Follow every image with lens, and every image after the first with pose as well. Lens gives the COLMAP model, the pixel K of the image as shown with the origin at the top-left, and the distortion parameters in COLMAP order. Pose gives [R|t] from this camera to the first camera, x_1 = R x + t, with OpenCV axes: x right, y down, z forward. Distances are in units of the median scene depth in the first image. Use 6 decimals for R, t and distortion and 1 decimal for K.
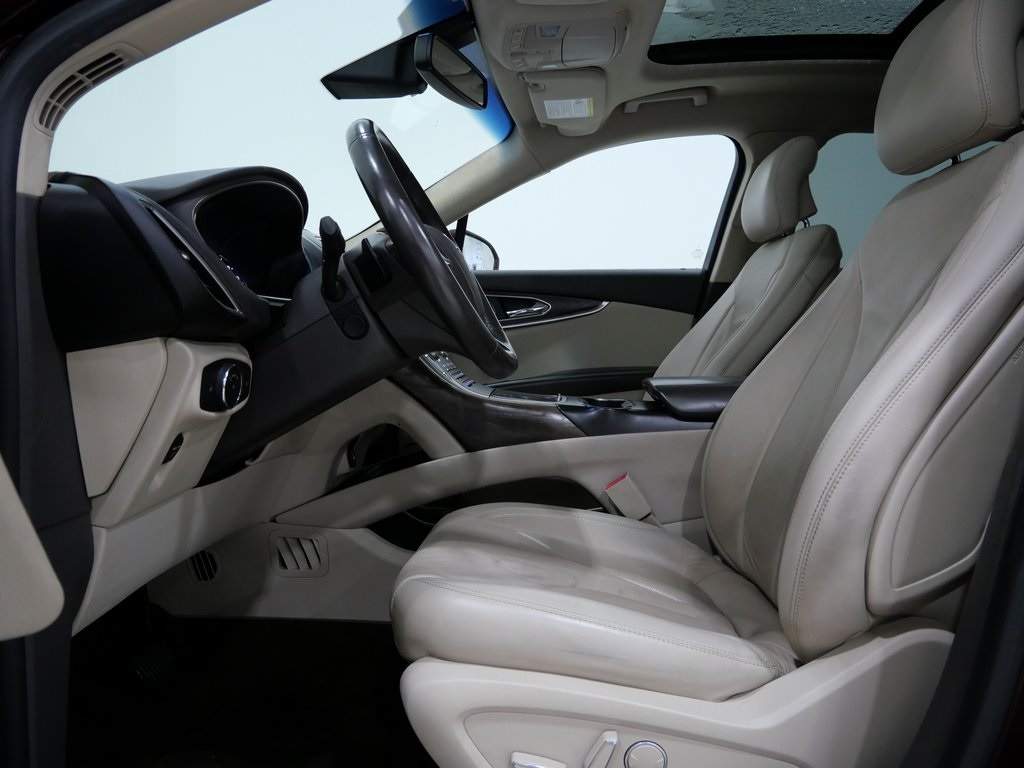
lens RADIAL K [[718.5, 0, 513.7], [0, 718.5, 383.2], [0, 0, 1]] dist [-0.042222, 0.001528]
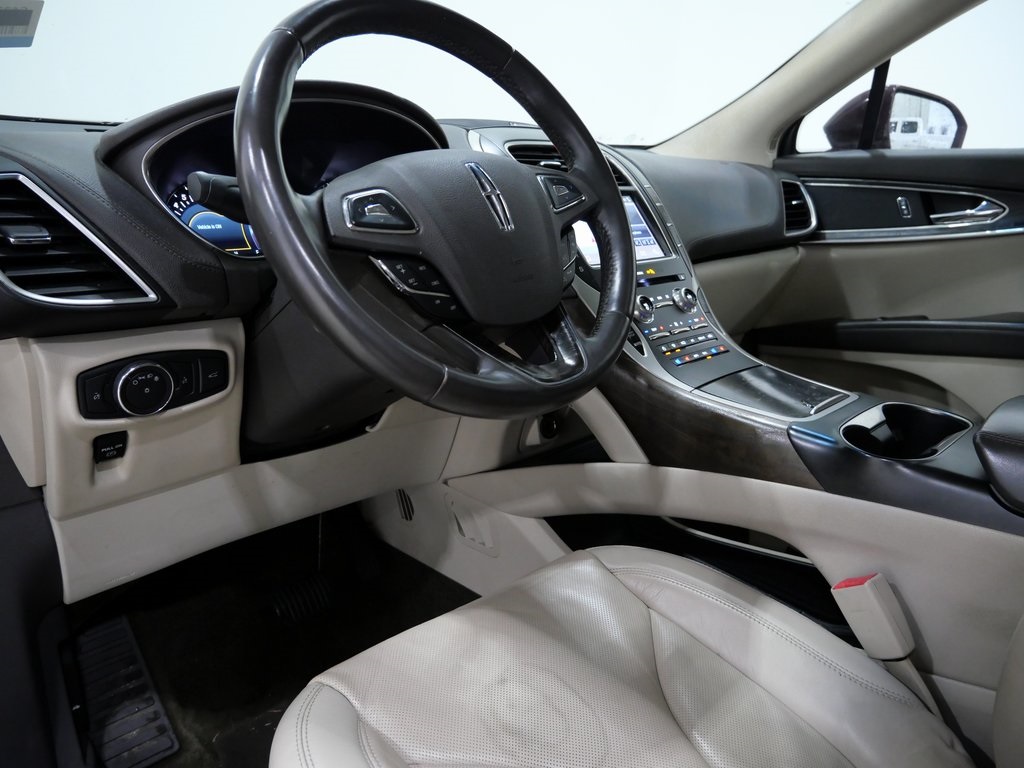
lens RADIAL K [[733.8, 0, 512.2], [0, 733.8, 413.0], [0, 0, 1]] dist [-0.040430, 0.000679]
pose [[0.745153, 0.210422, -0.632826, 0.272178], [-0.054257, 0.964900, 0.256952, -0.124634], [0.664682, -0.157133, 0.730415, 0.406569]]
